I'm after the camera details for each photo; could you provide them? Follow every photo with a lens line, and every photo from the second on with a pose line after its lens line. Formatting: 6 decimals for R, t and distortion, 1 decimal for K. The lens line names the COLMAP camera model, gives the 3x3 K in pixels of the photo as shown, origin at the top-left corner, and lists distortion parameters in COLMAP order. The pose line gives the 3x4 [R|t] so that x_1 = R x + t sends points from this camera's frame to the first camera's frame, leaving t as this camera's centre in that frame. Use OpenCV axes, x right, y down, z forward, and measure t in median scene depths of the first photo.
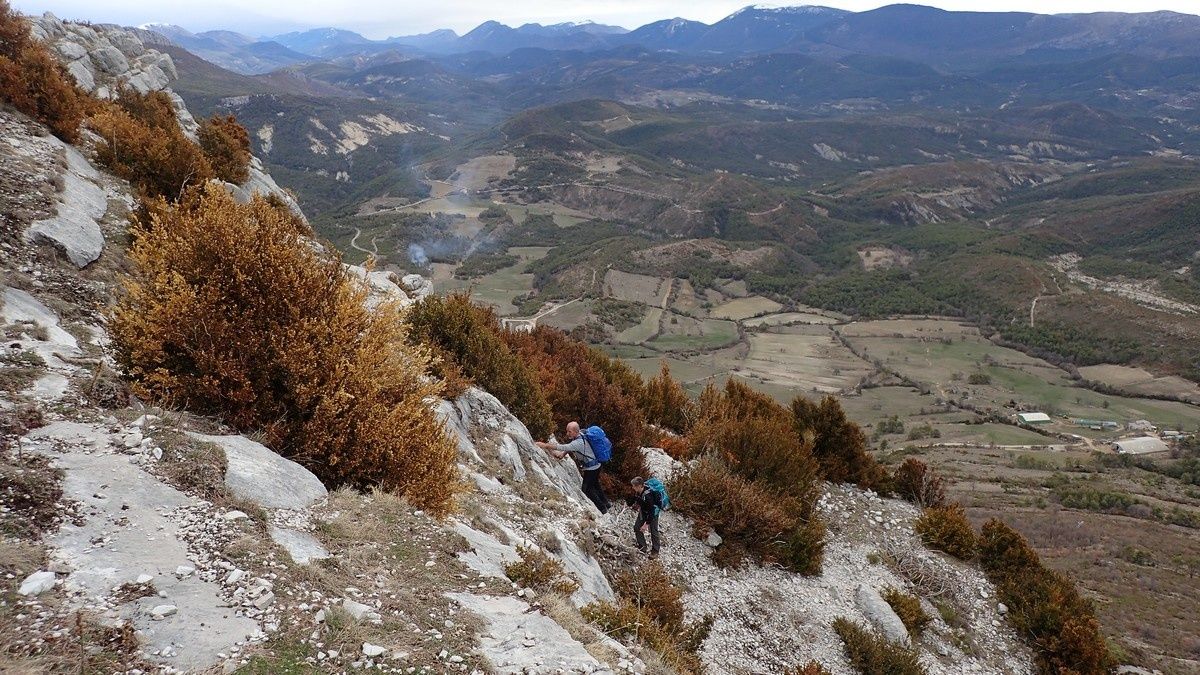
lens RADIAL K [[898.2, 0, 601.5], [0, 898.2, 334.6], [0, 0, 1]] dist [0.010015, -0.005354]
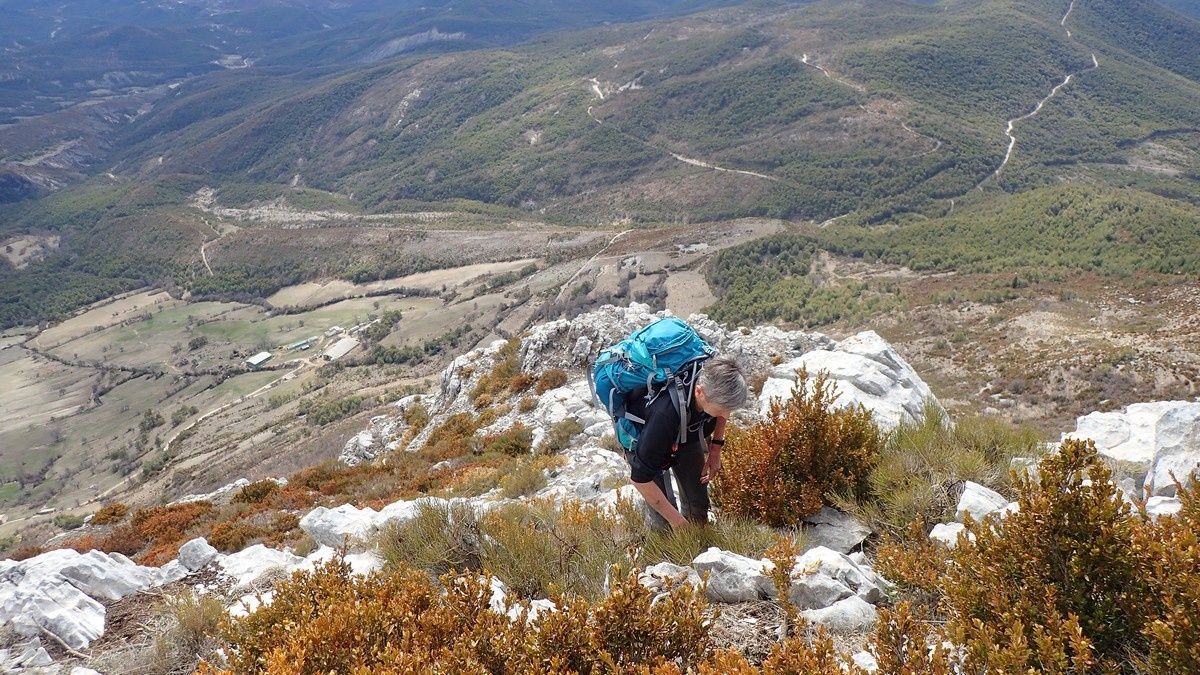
lens RADIAL K [[898.2, 0, 602.9], [0, 898.2, 336.1], [0, 0, 1]] dist [0.010015, -0.005354]
pose [[0.578812, -0.393741, 0.714105, -0.076912], [0.314488, 0.915745, 0.250015, -0.073010], [-0.752379, 0.079866, 0.653871, -0.101442]]
